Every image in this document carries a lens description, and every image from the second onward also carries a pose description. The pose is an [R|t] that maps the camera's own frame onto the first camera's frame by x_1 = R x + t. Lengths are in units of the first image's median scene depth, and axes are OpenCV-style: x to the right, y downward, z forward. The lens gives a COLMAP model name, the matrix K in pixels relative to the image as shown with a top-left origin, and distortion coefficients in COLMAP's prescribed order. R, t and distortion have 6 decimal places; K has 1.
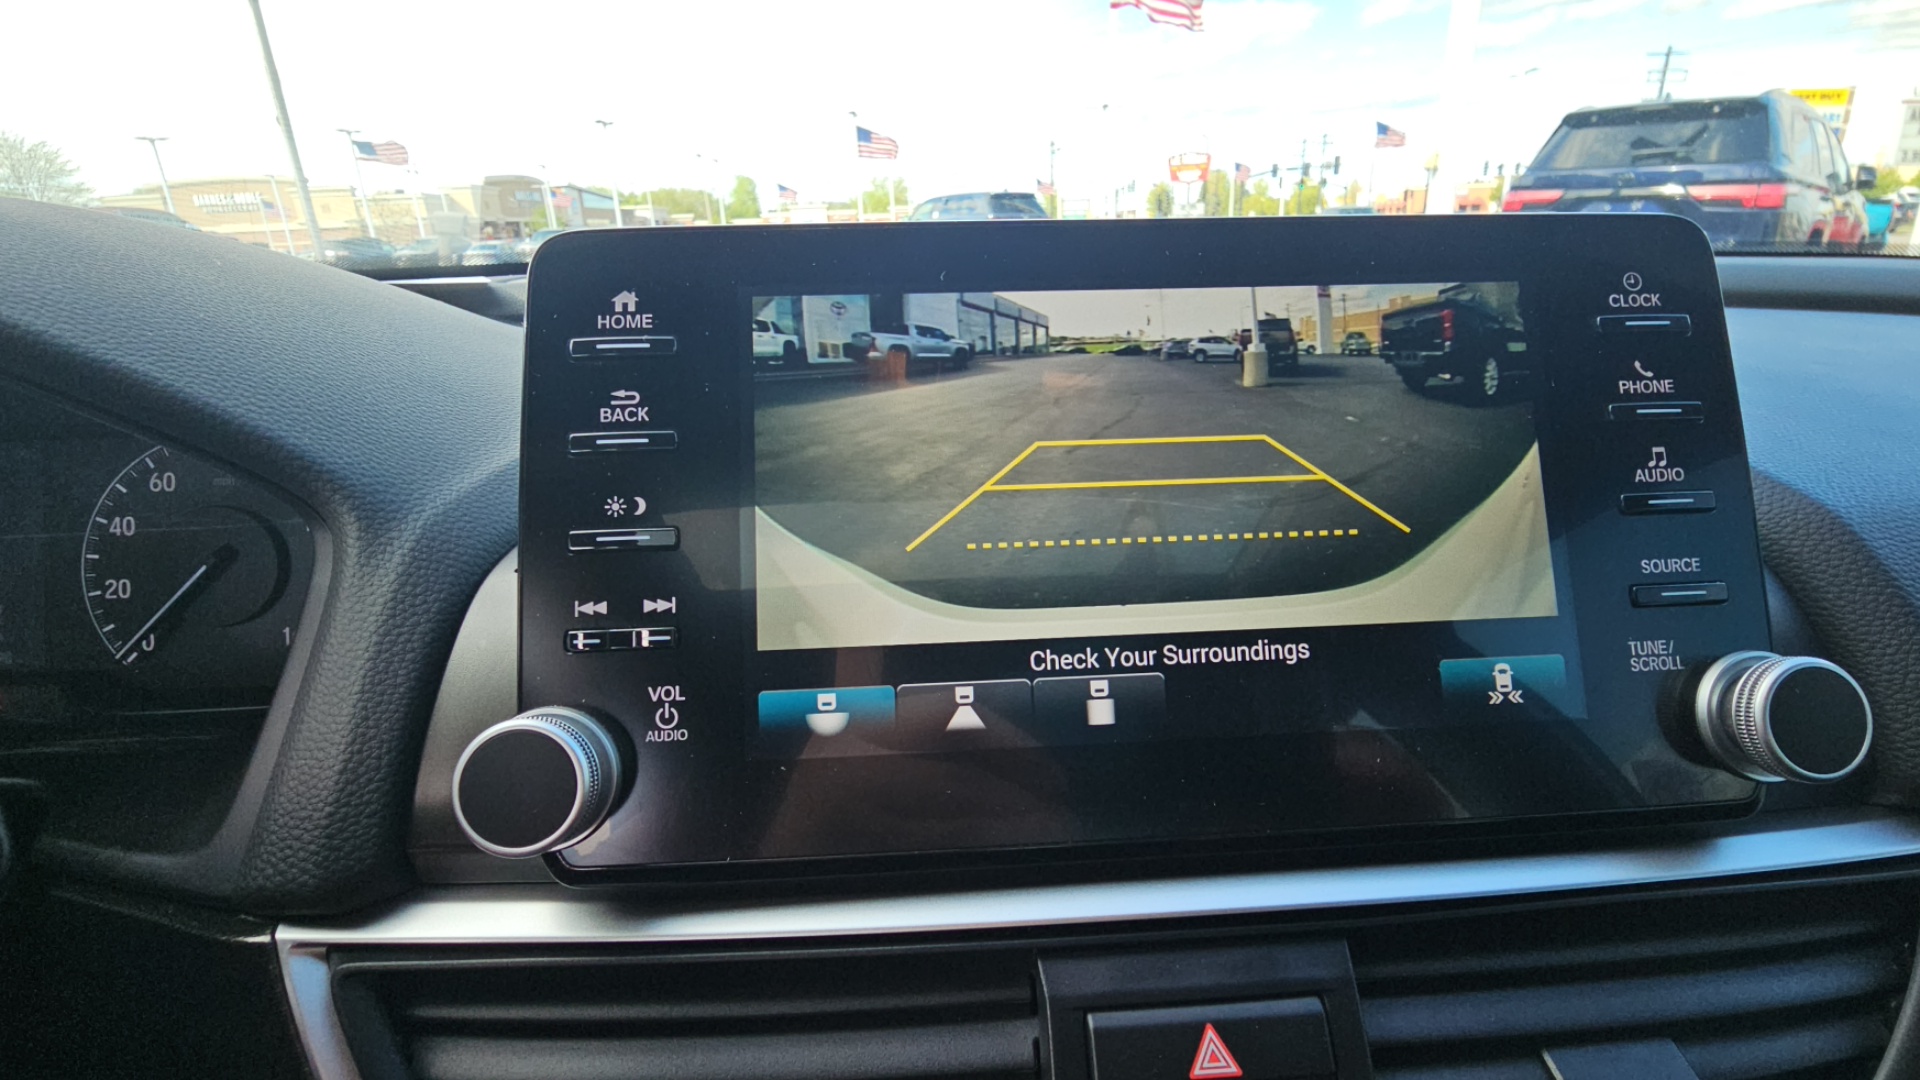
lens RADIAL K [[861.3, 0, 987.0], [0, 861.3, 543.7], [0, 0, 1]] dist [0.011945, -0.008191]
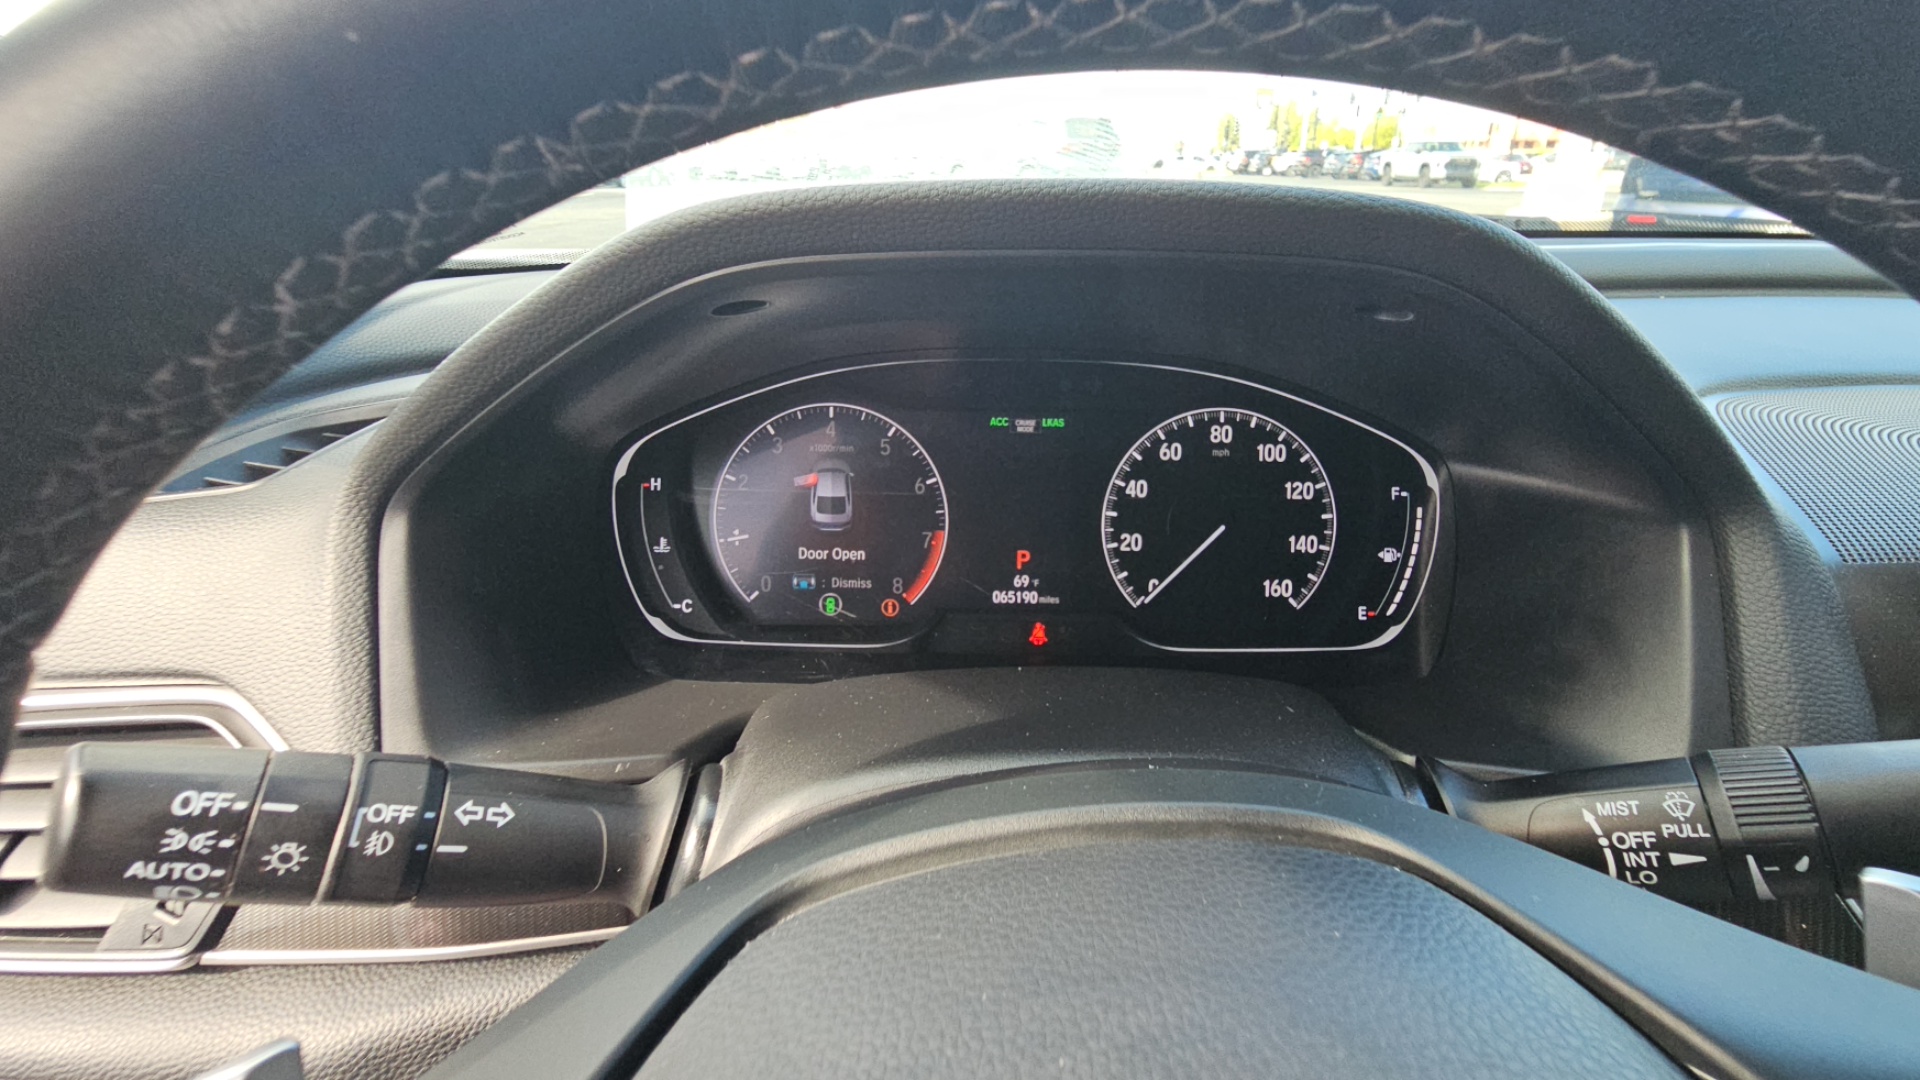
lens RADIAL K [[861.3, 0, 988.0], [0, 861.3, 545.0], [0, 0, 1]] dist [0.011945, -0.008191]
pose [[0.998148, 0.043203, -0.042833, -1.149279], [-0.039825, 0.996251, 0.076799, -0.025728], [0.045991, -0.074951, 0.996126, -0.168998]]
